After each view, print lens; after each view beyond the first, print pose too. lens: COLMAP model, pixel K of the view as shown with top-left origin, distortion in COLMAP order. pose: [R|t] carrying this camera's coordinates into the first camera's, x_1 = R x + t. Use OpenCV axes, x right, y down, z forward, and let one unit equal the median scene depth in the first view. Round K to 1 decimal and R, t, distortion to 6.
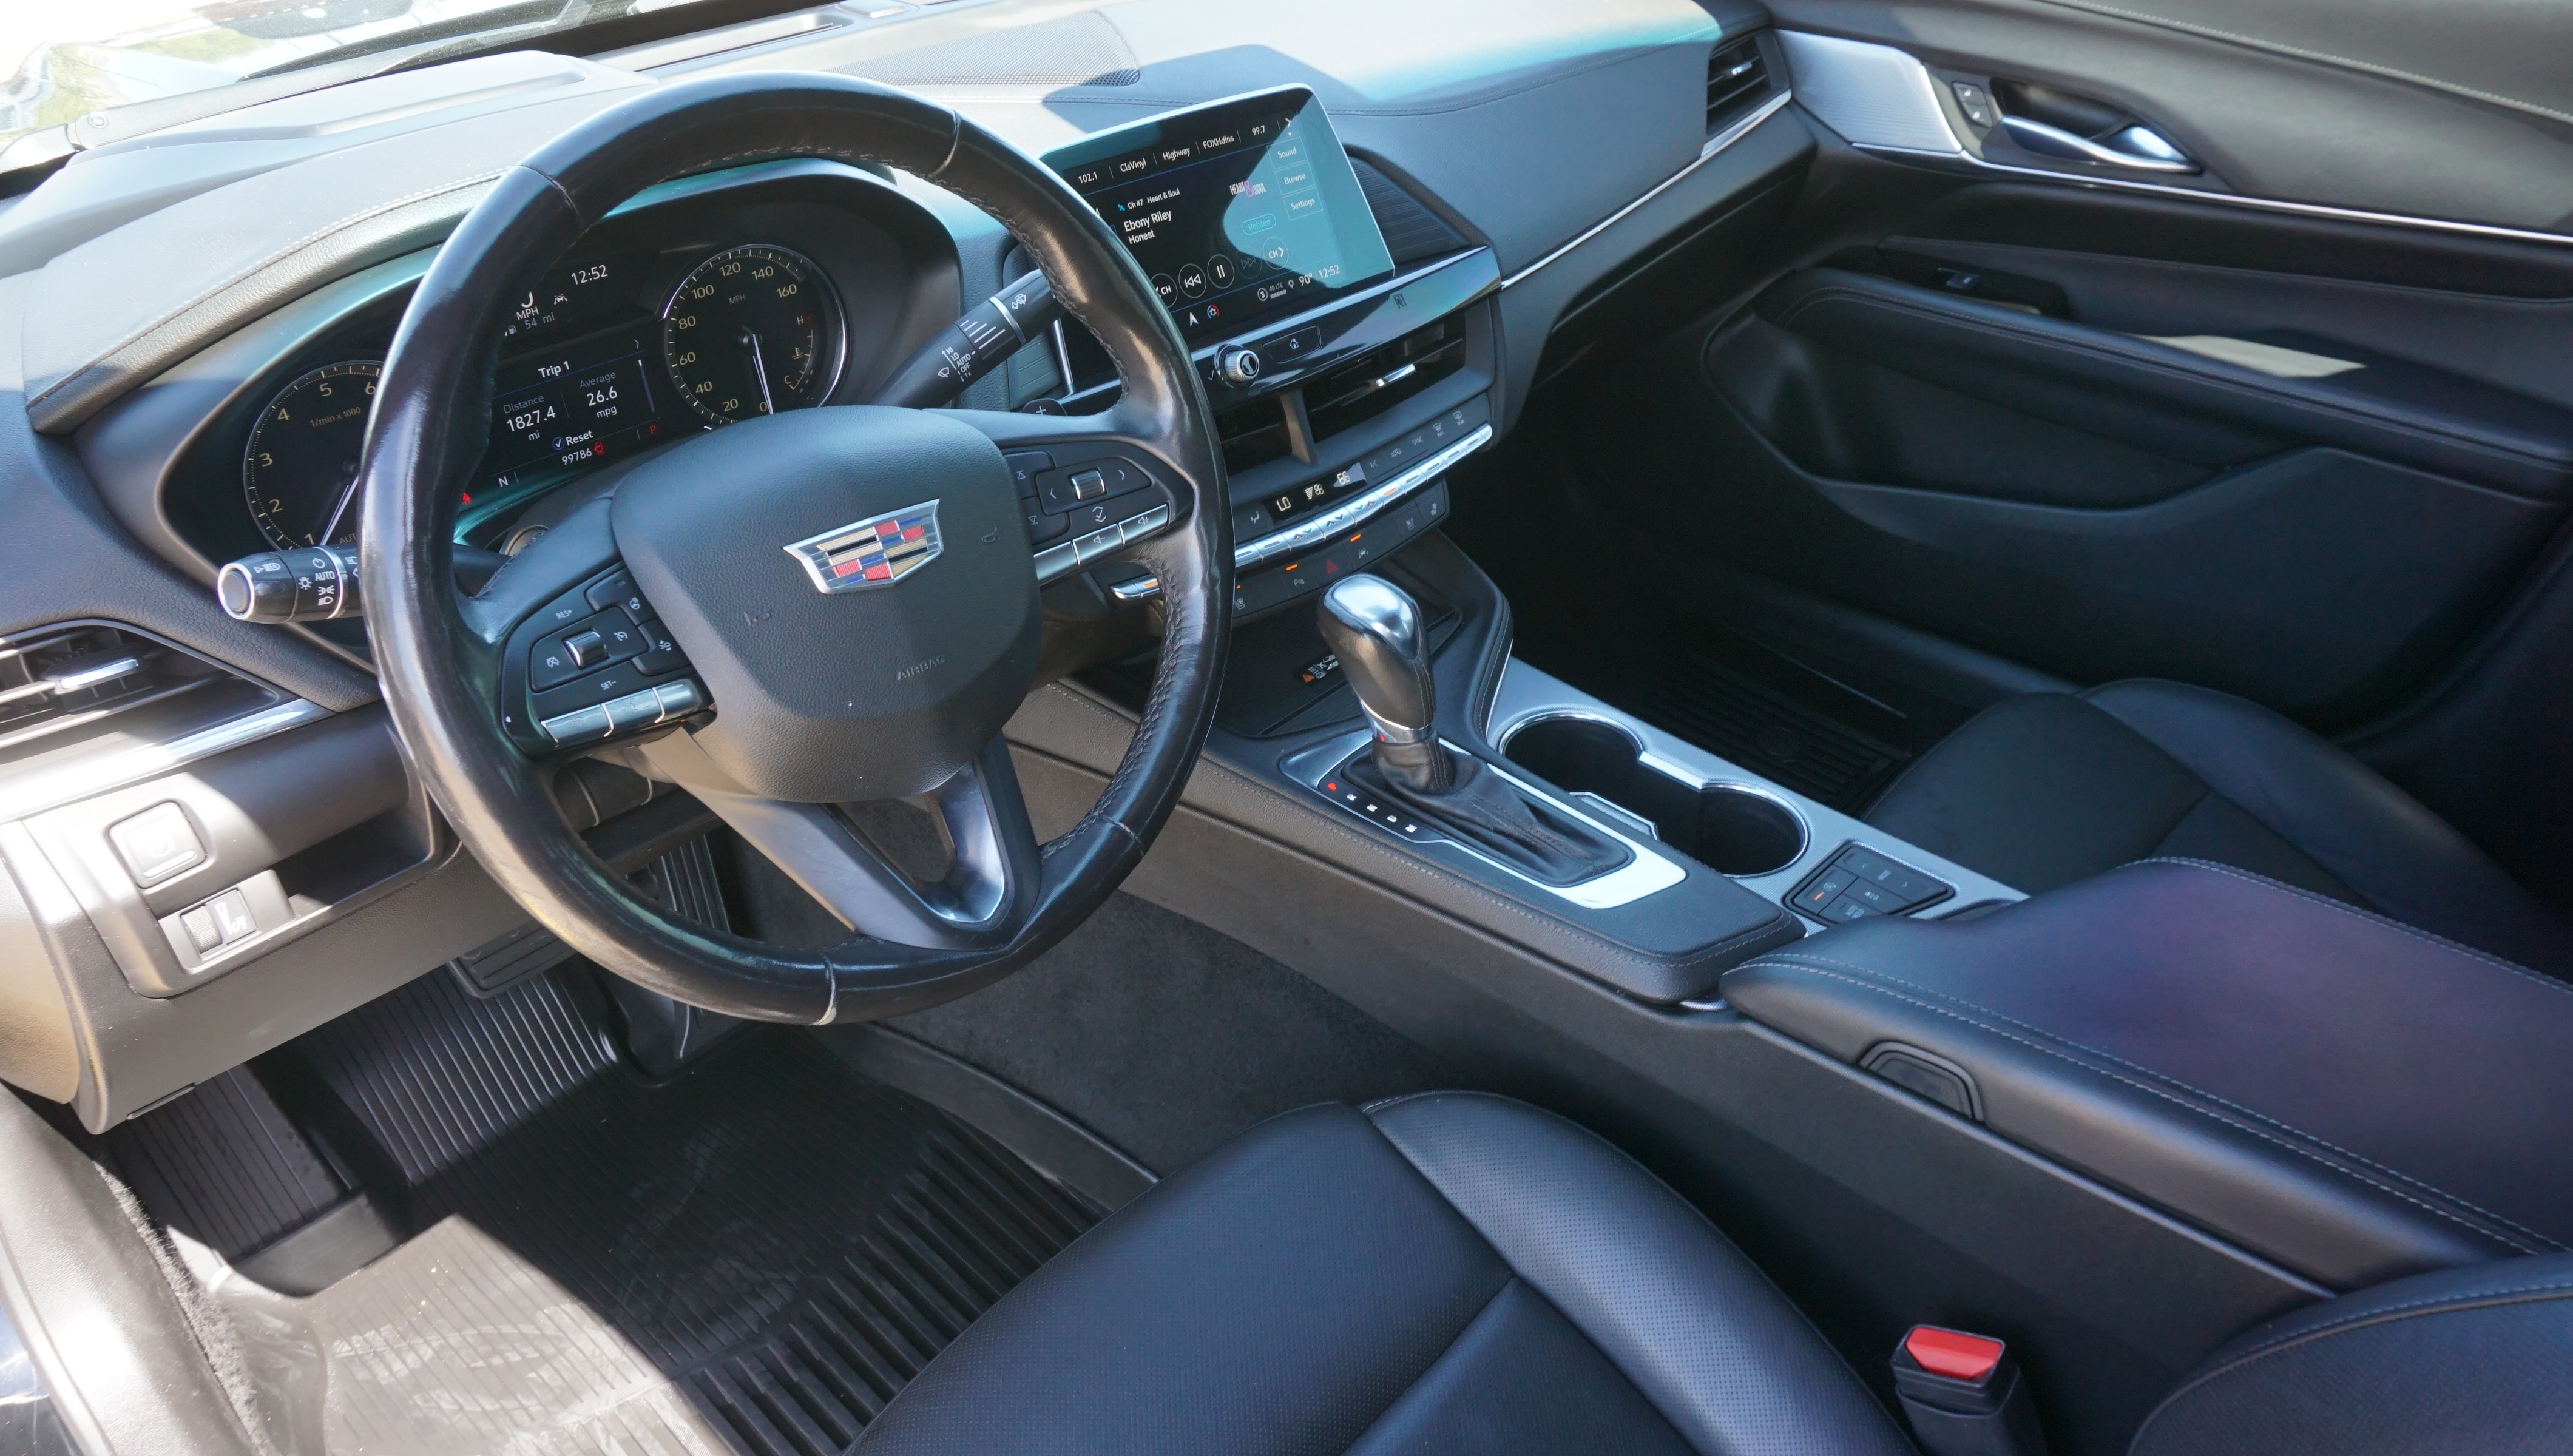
lens RADIAL K [[1730.8, 0, 1281.3], [0, 1730.8, 722.3], [0, 0, 1]] dist [-0.048150, 0.039804]
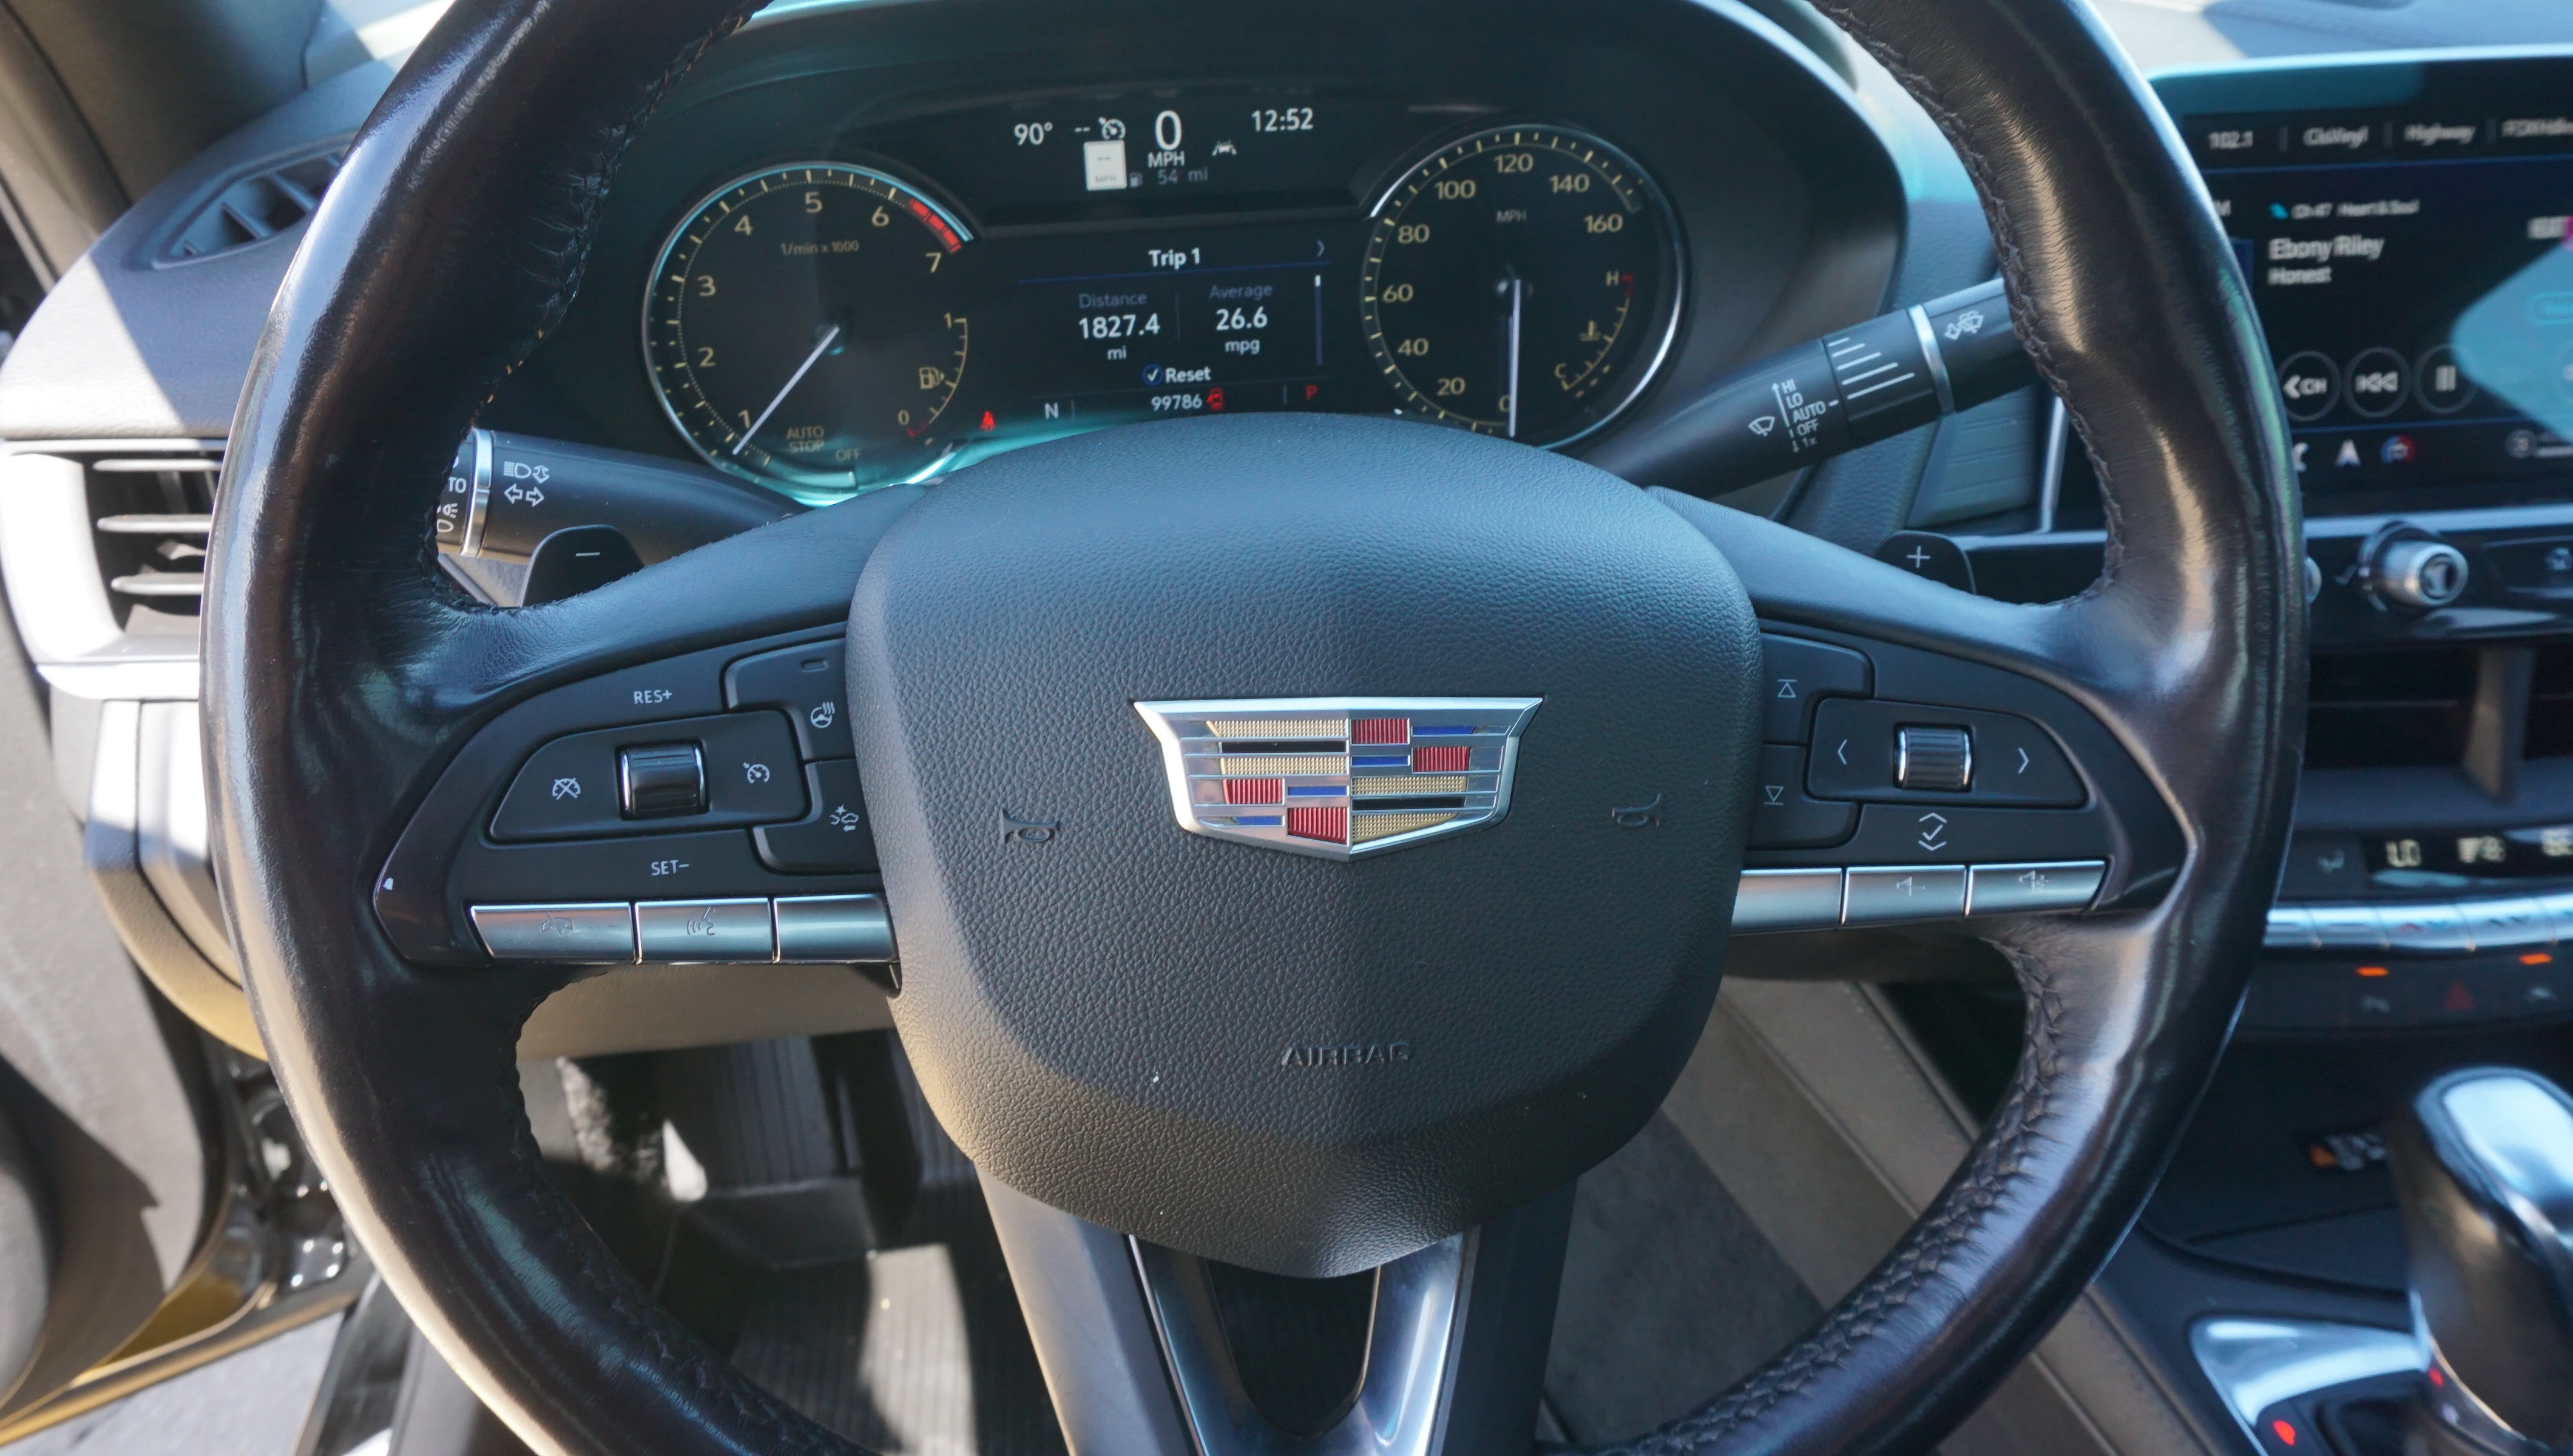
lens RADIAL K [[1730.8, 0, 1299.5], [0, 1730.8, 714.7], [0, 0, 1]] dist [-0.048150, 0.039804]
pose [[0.798096, 0.335878, -0.500228, -0.021705], [-0.340700, 0.936312, 0.085110, -0.106600], [0.496956, 0.102502, 0.861701, 0.450238]]
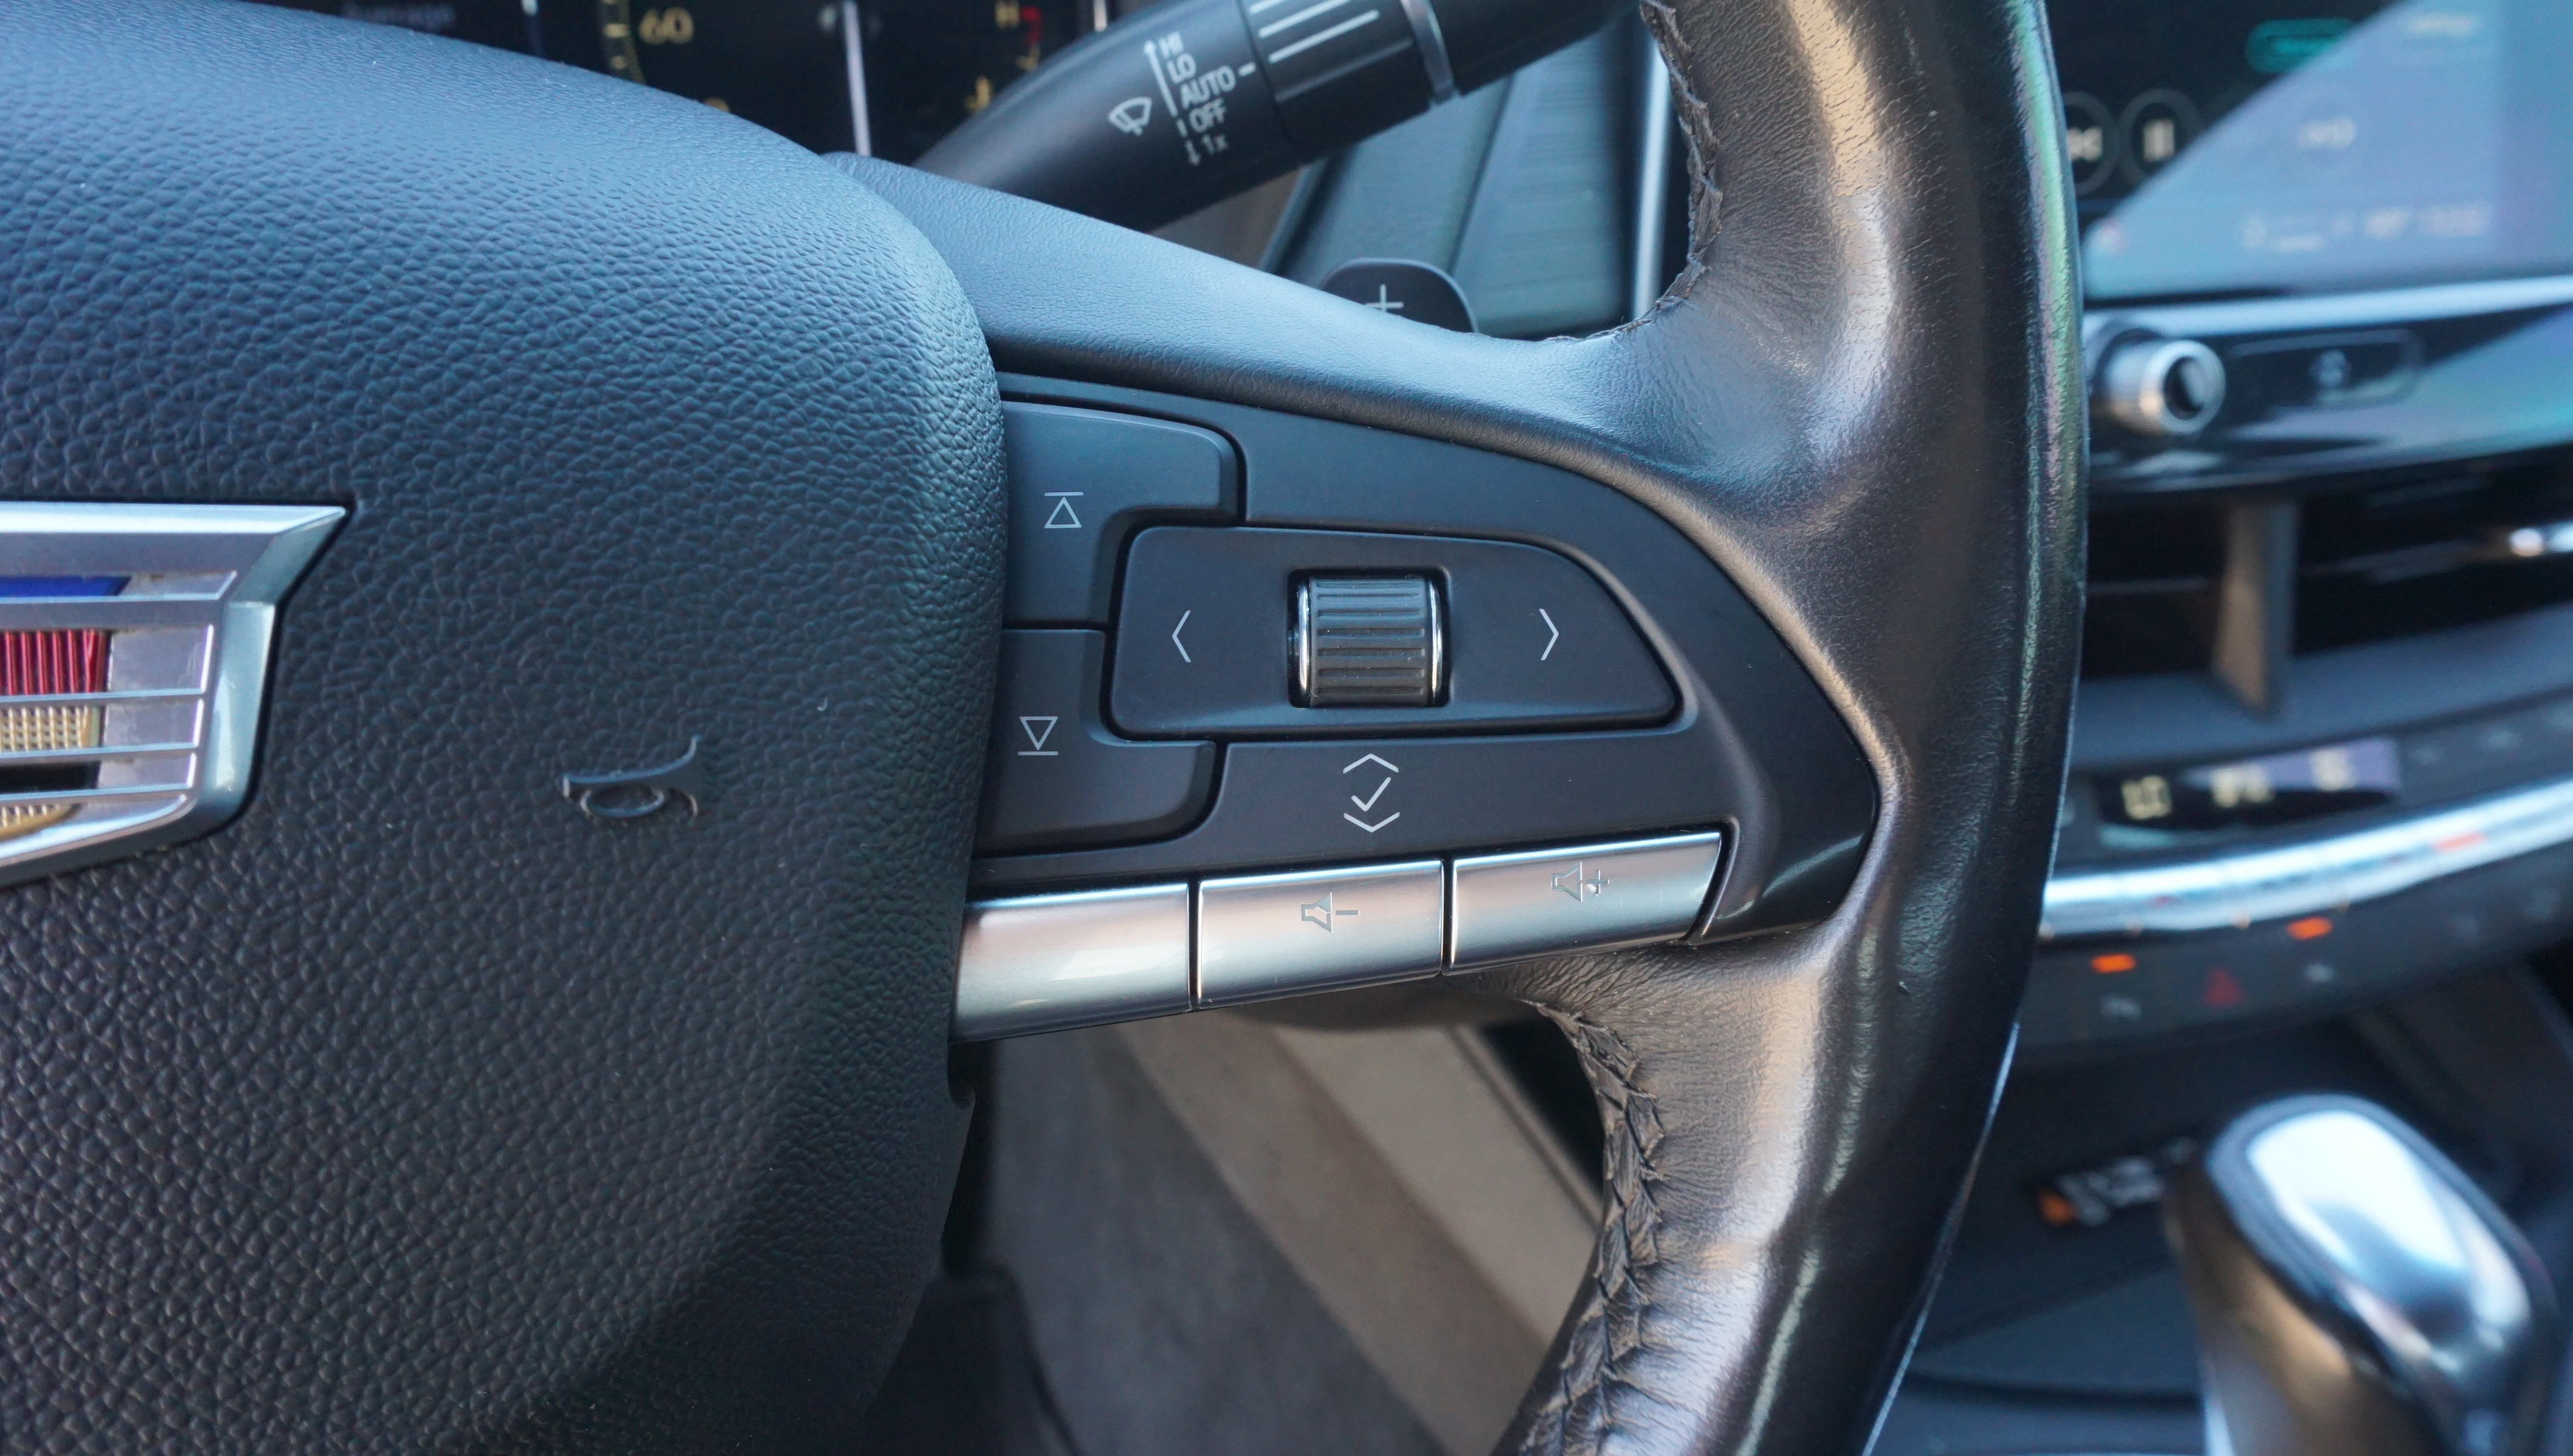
lens RADIAL K [[1730.8, 0, 1290.7], [0, 1730.8, 696.7], [0, 0, 1]] dist [-0.048150, 0.039804]
pose [[0.886772, 0.280519, -0.367347, -0.034534], [-0.297289, 0.954719, 0.011405, -0.106786], [0.353913, 0.099094, 0.930014, 0.661046]]
